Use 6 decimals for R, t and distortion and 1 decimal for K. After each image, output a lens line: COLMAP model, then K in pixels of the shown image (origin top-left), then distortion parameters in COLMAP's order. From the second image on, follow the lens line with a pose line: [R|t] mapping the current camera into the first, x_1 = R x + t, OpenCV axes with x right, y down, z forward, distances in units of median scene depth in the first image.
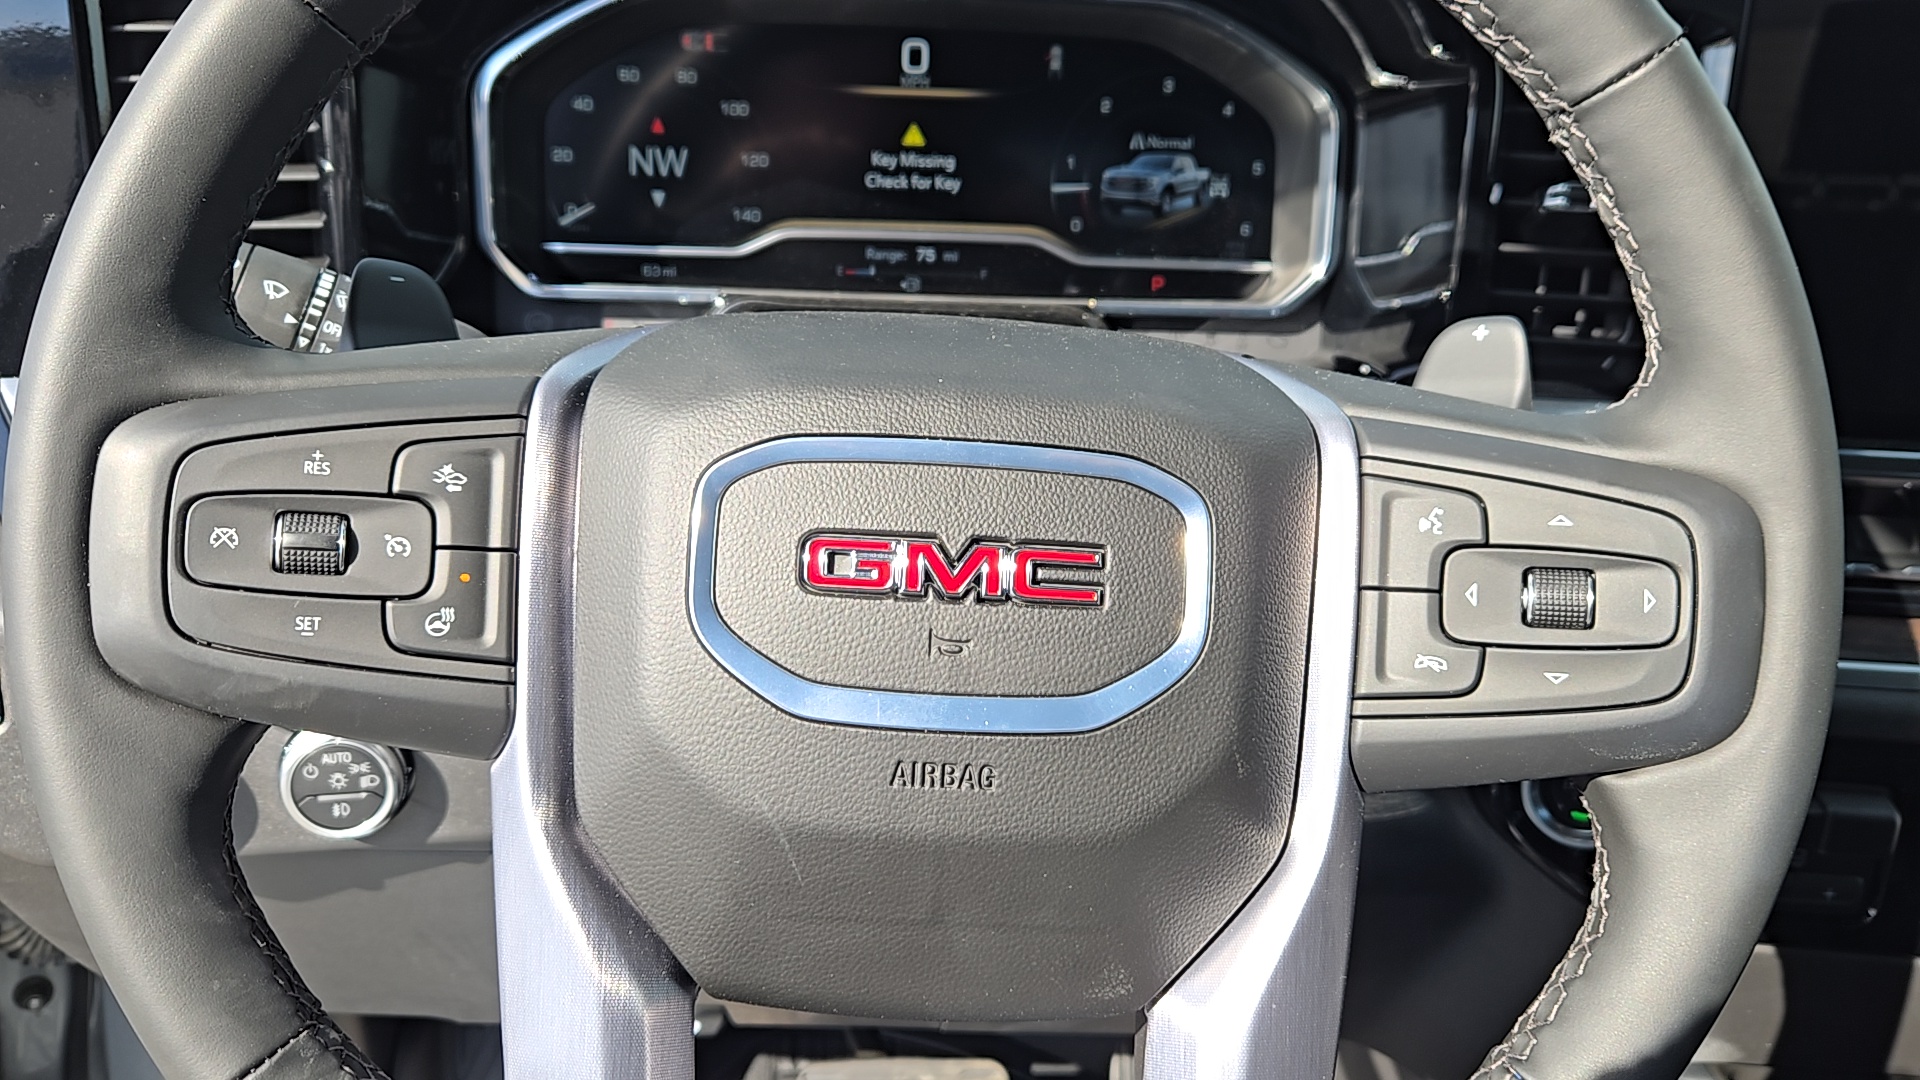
lens RADIAL K [[1603.6, 0, 956.6], [0, 1603.6, 524.3], [0, 0, 1]] dist [0.013209, 0.002485]
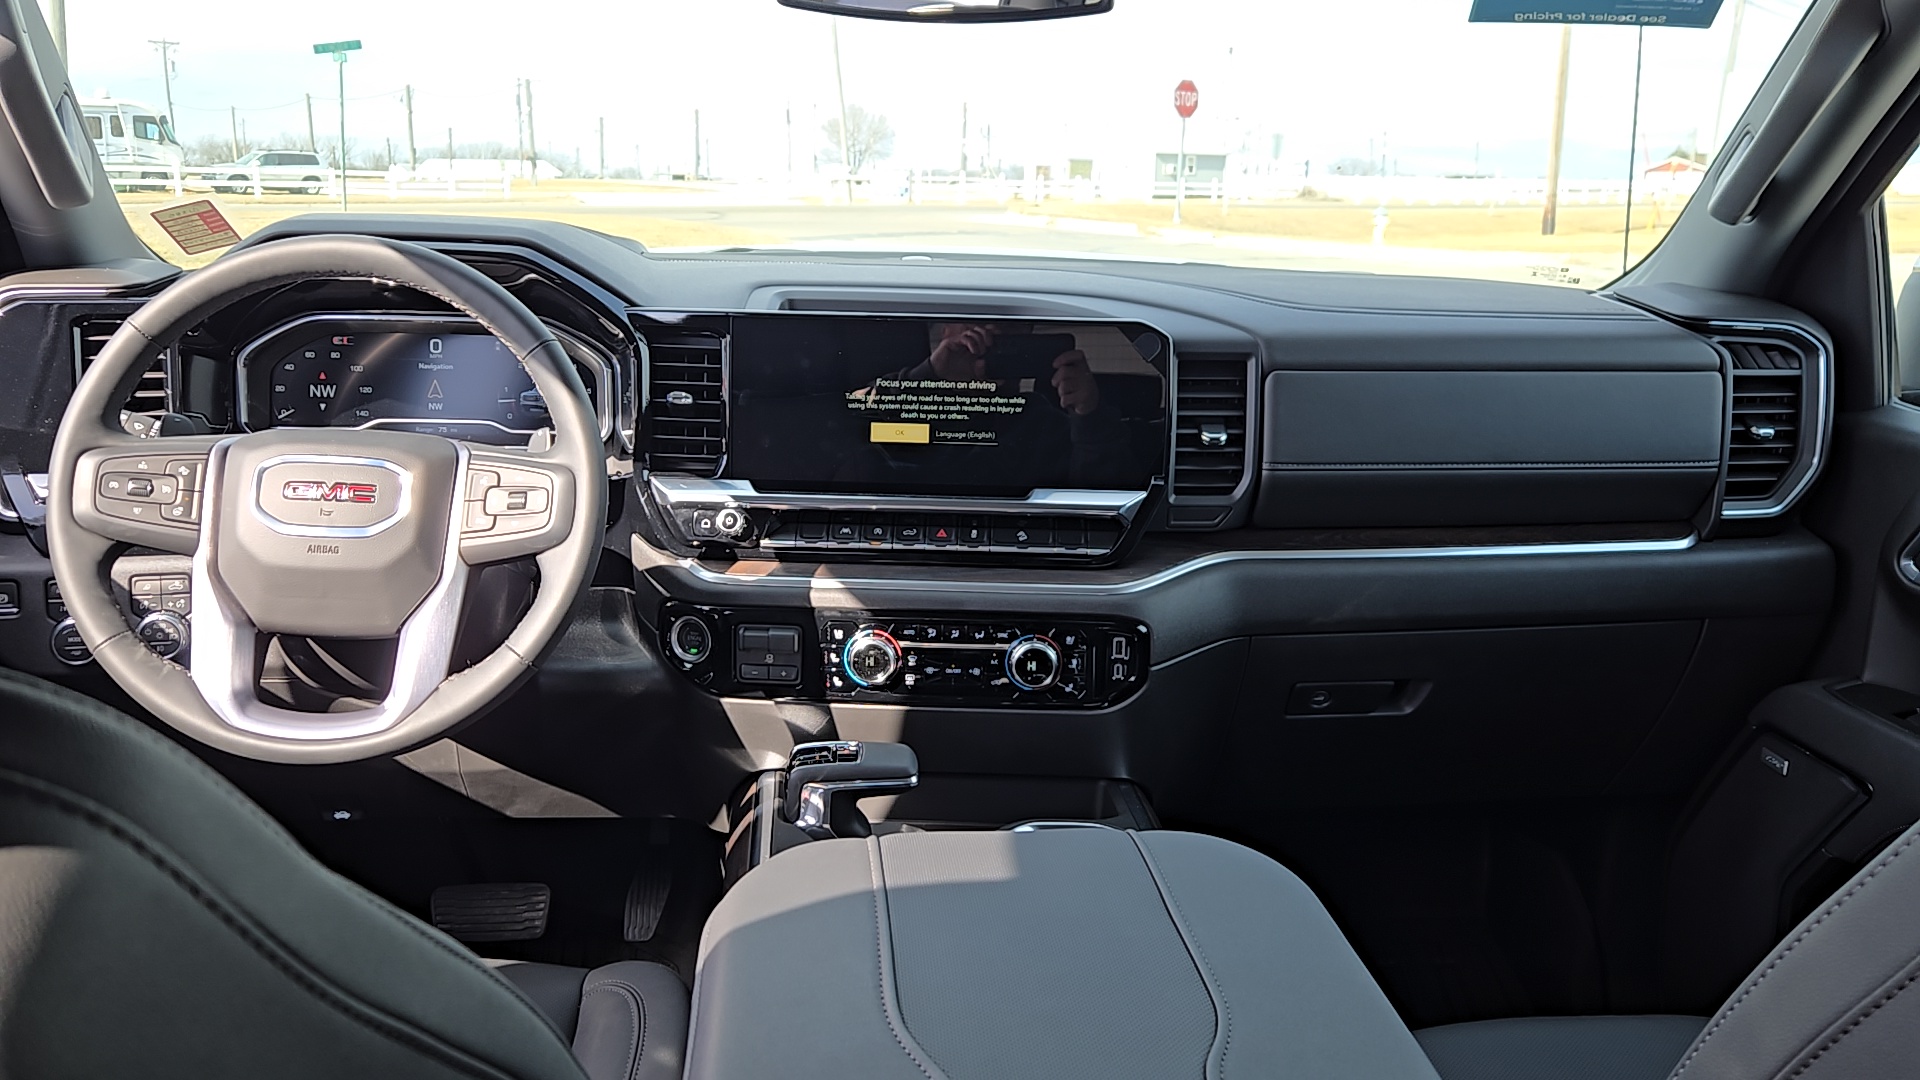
lens RADIAL K [[1603.6, 0, 956.6], [0, 1603.6, 524.3], [0, 0, 1]] dist [0.013209, 0.002485]
pose [[0.999108, -0.017955, 0.038223, 1.145997], [0.024071, 0.985815, -0.166098, 0.666920], [-0.034698, 0.166870, 0.985368, -2.307418]]
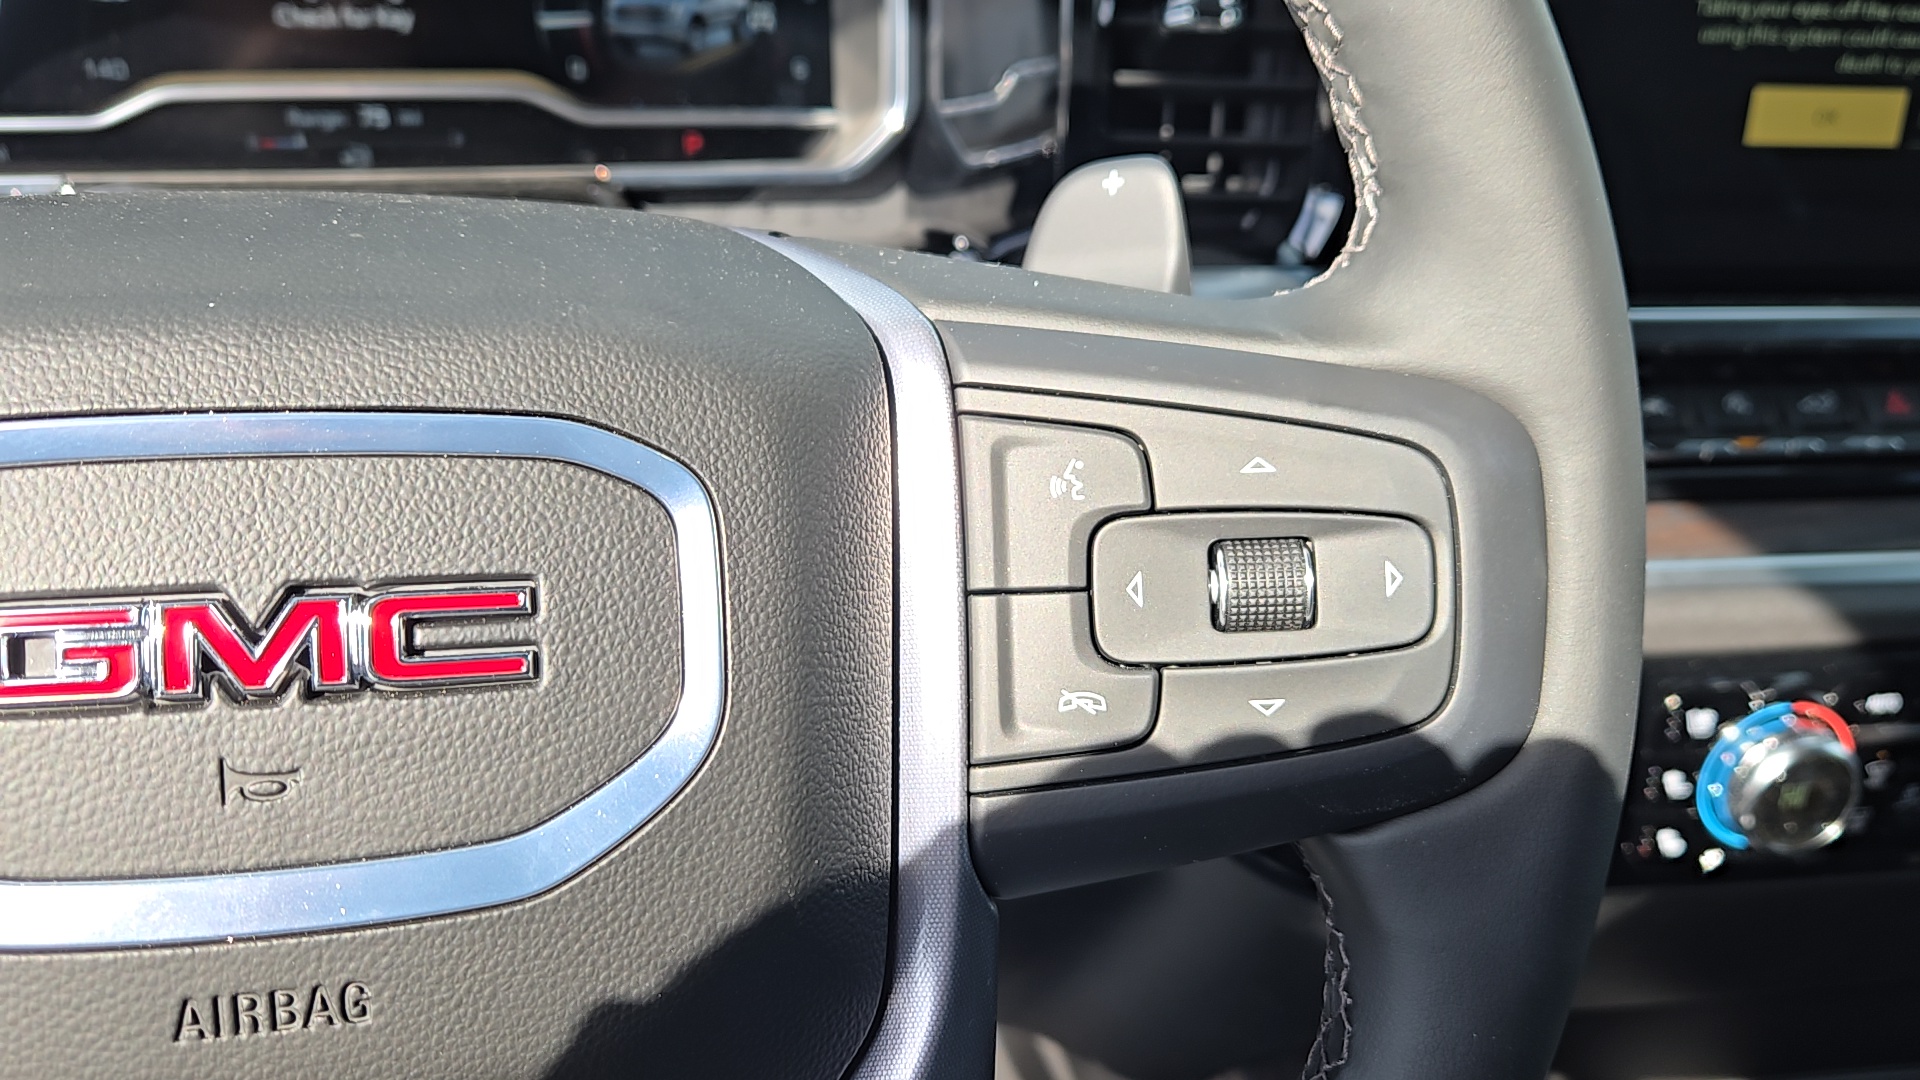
lens RADIAL K [[1603.6, 0, 956.6], [0, 1603.6, 524.3], [0, 0, 1]] dist [0.013209, 0.002485]
pose [[0.970553, -0.090407, 0.223280, 0.107888], [0.074394, 0.994084, 0.079133, -0.037766], [-0.229114, -0.060192, 0.971537, 0.385526]]
